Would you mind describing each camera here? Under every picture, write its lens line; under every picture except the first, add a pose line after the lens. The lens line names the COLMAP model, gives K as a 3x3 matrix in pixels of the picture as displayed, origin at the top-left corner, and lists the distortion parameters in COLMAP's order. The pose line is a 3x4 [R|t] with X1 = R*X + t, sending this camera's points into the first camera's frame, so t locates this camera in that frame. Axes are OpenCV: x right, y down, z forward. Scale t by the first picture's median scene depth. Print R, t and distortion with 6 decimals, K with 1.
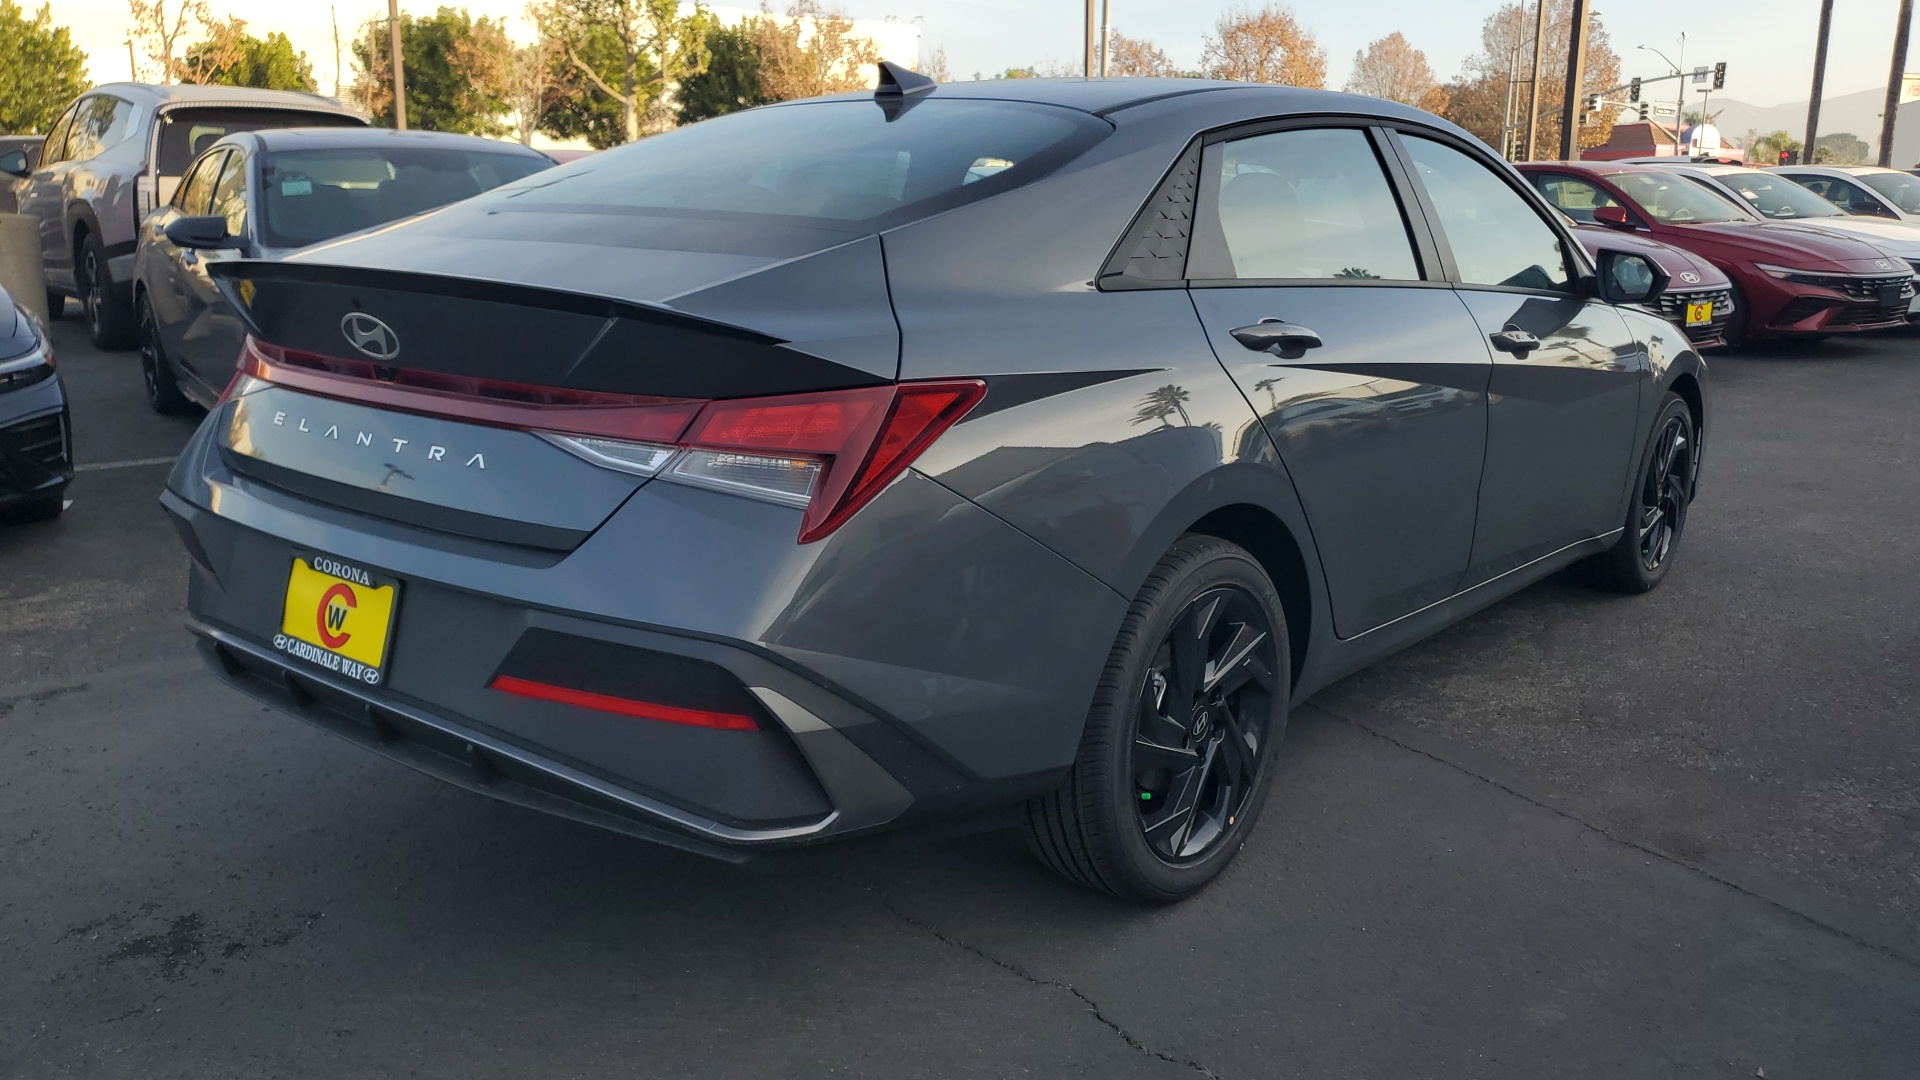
lens RADIAL K [[1516.0, 0, 972.9], [0, 1516.0, 567.7], [0, 0, 1]] dist [-0.003338, -0.003321]
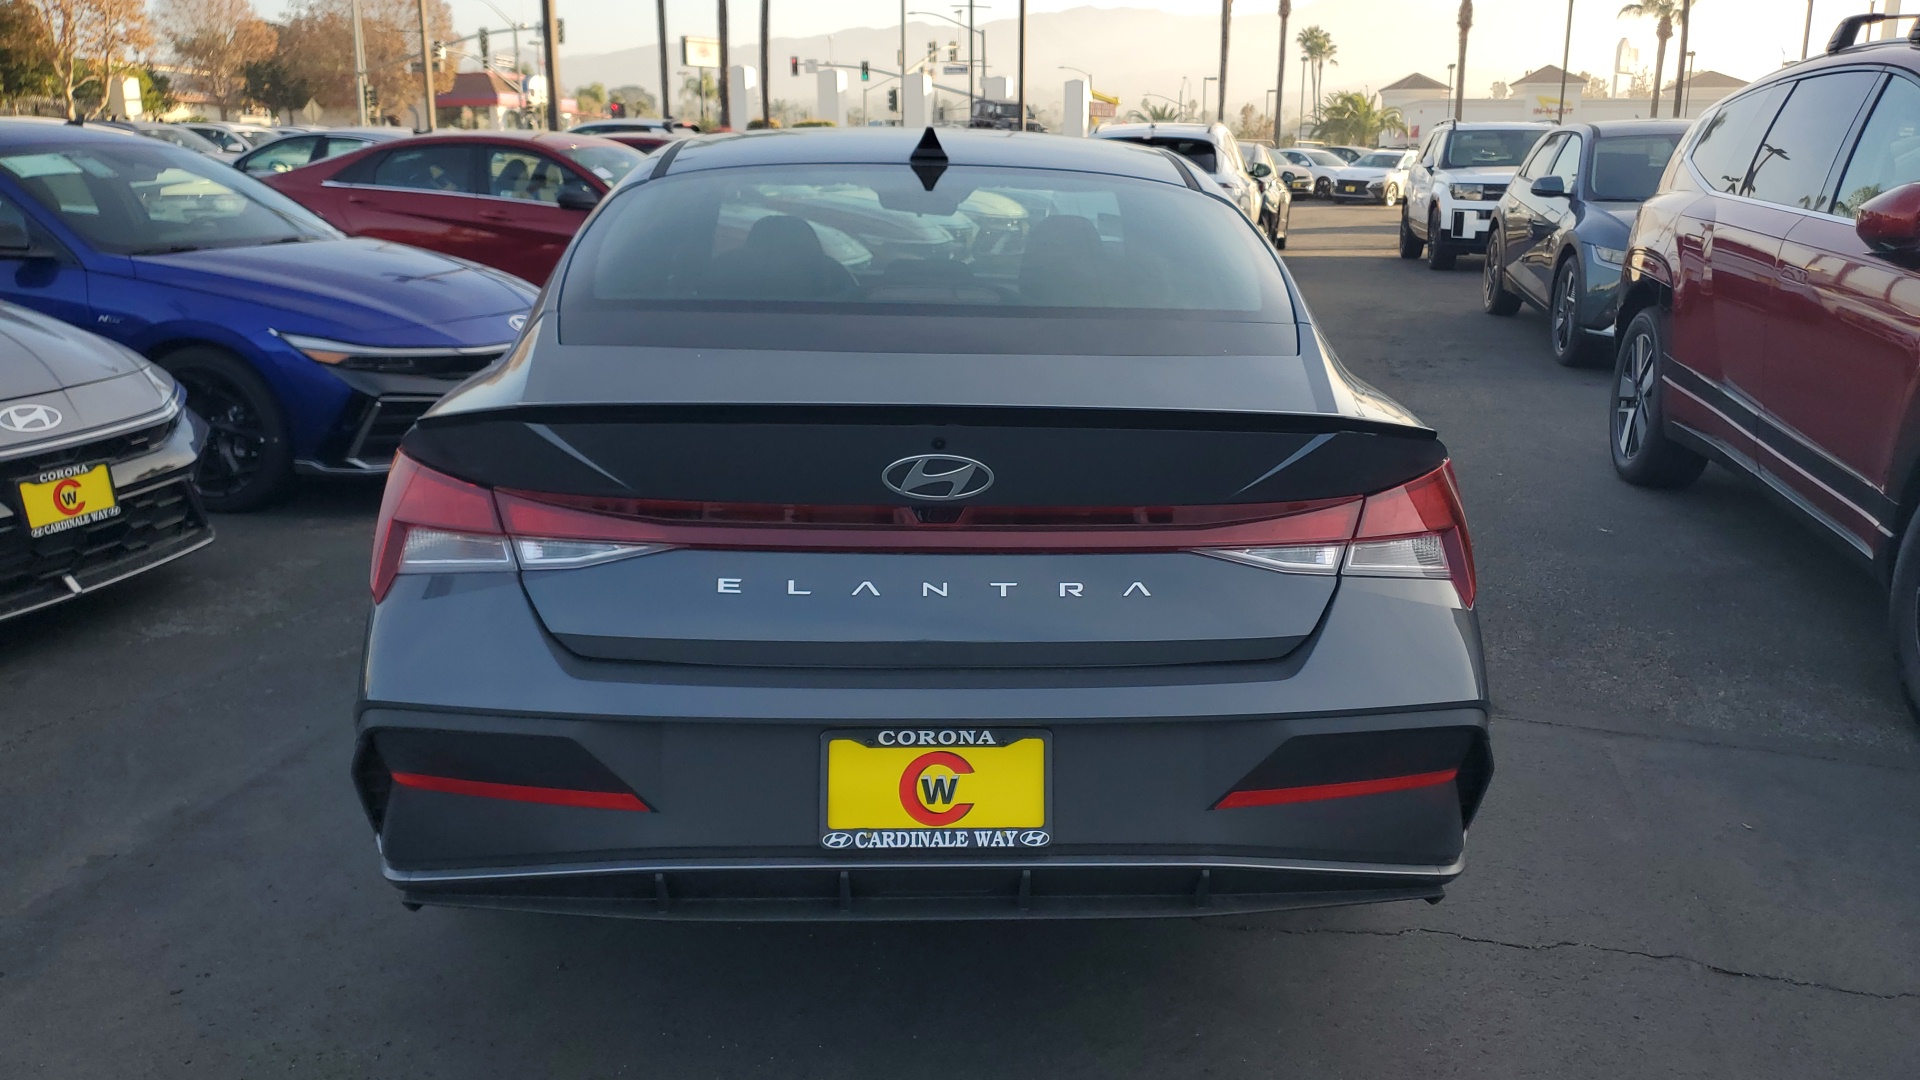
lens RADIAL K [[1504.4, 0, 983.5], [0, 1504.4, 524.1], [0, 0, 1]] dist [0.125146, -0.220166]
pose [[0.740543, -0.155060, 0.653875, -0.957698], [0.149931, 0.986612, 0.064163, -0.175907], [-0.655071, 0.050520, 0.753877, 0.296830]]
